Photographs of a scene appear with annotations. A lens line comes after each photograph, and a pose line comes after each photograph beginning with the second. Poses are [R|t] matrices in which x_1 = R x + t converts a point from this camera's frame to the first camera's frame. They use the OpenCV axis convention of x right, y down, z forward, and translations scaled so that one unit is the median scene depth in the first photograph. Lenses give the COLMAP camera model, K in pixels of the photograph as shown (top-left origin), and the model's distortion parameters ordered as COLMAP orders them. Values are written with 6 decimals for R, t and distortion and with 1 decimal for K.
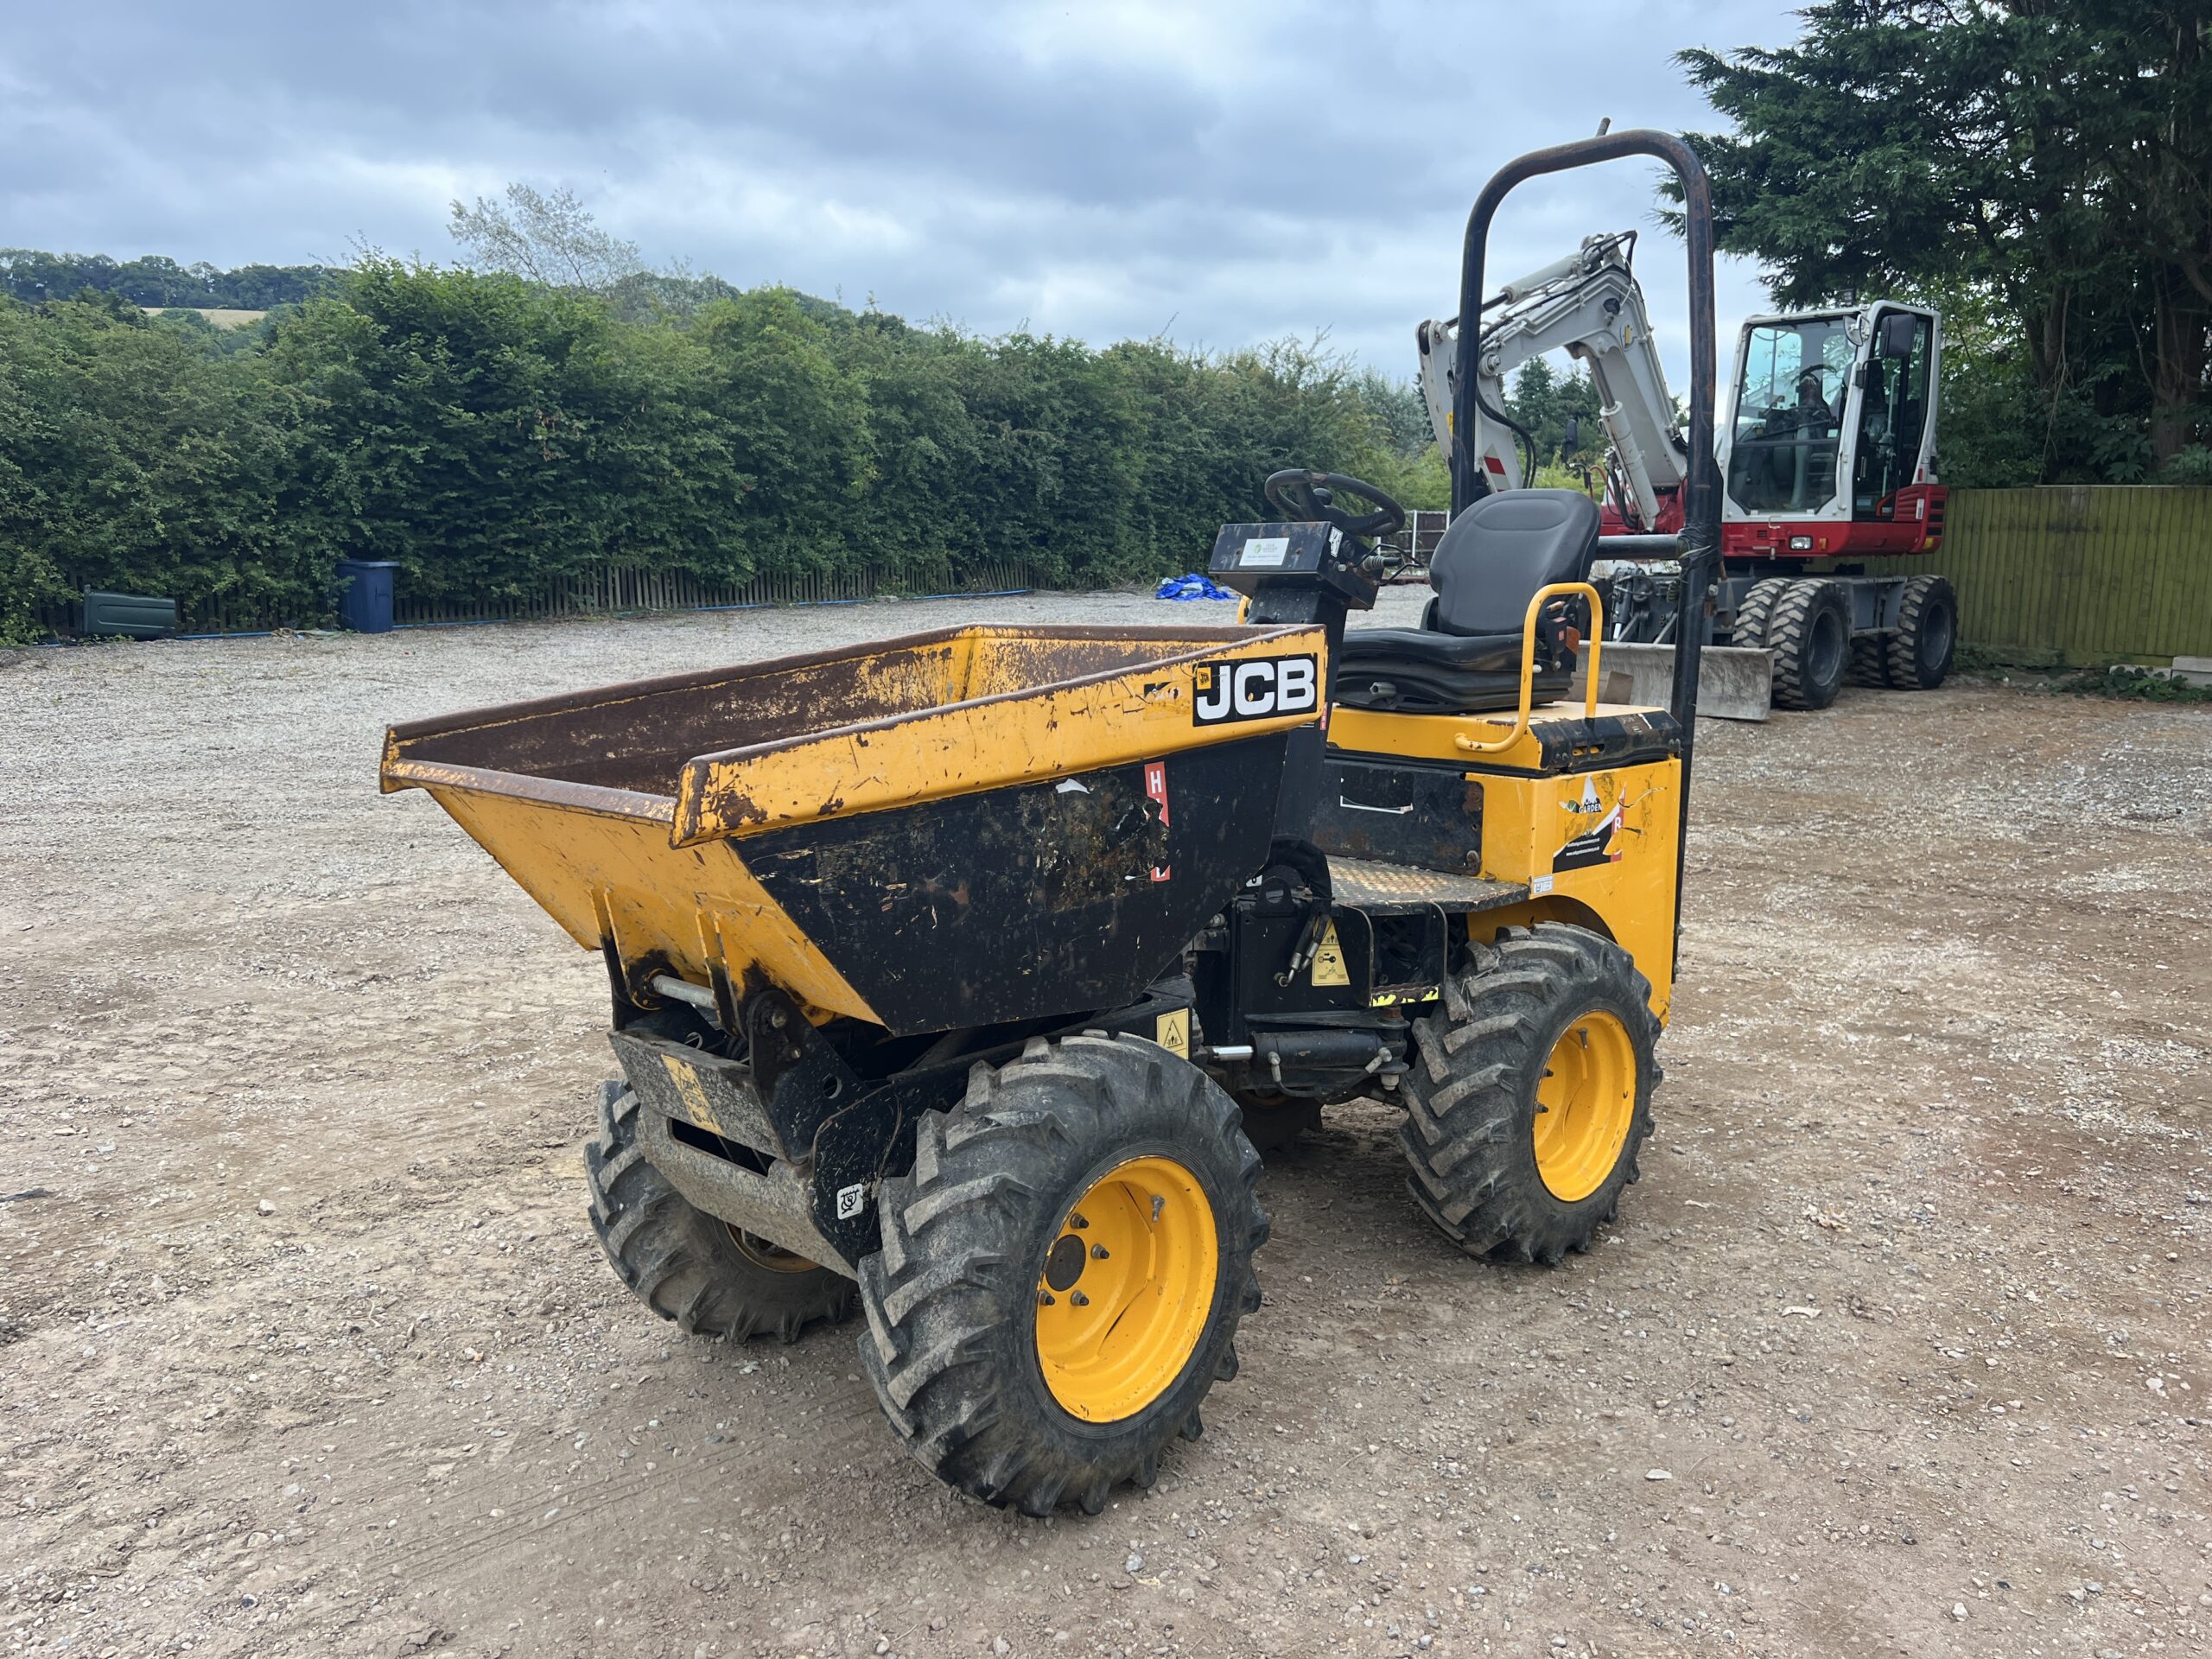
lens RADIAL K [[1655.1, 0, 1111.7], [0, 1655.1, 841.6], [0, 0, 1]] dist [0.048175, -0.054790]
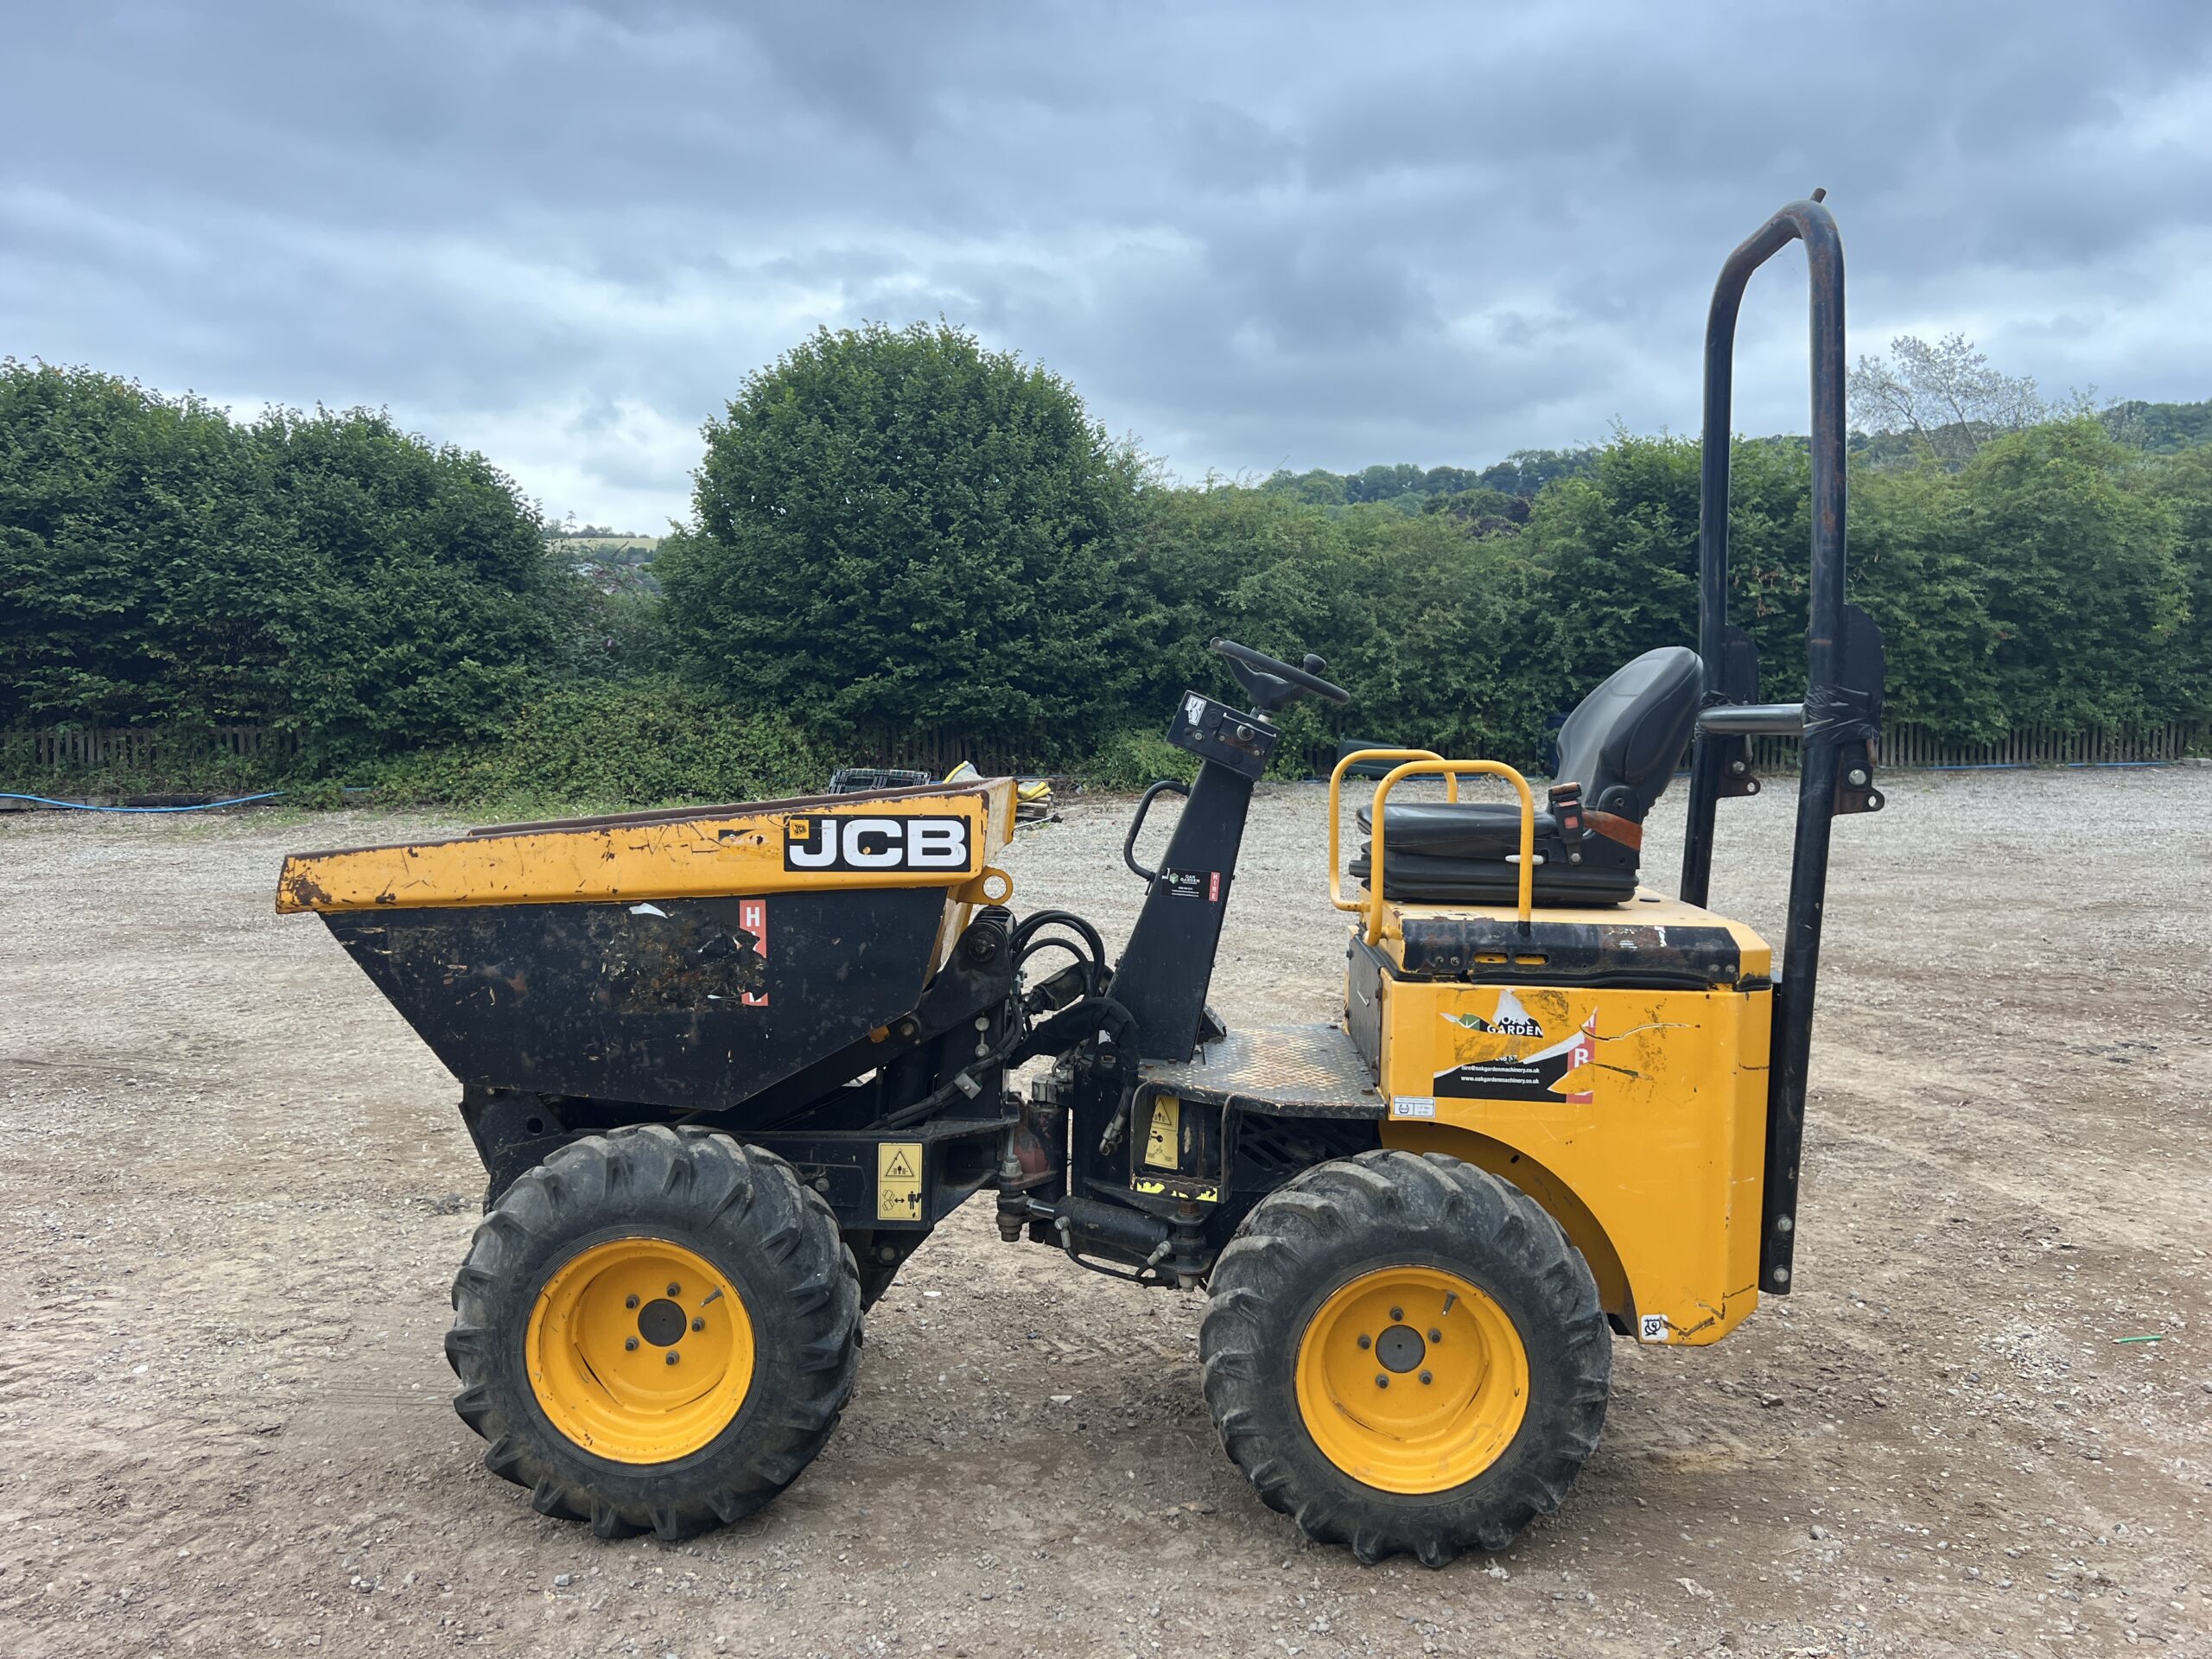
lens RADIAL K [[1655.1, 0, 1104.6], [0, 1655.1, 848.4], [0, 0, 1]] dist [0.048175, -0.054790]
pose [[0.695134, 0.067986, -0.715658, 0.130393], [-0.129247, 0.991116, -0.031386, -0.010149], [0.707166, 0.114315, 0.697745, 0.048280]]
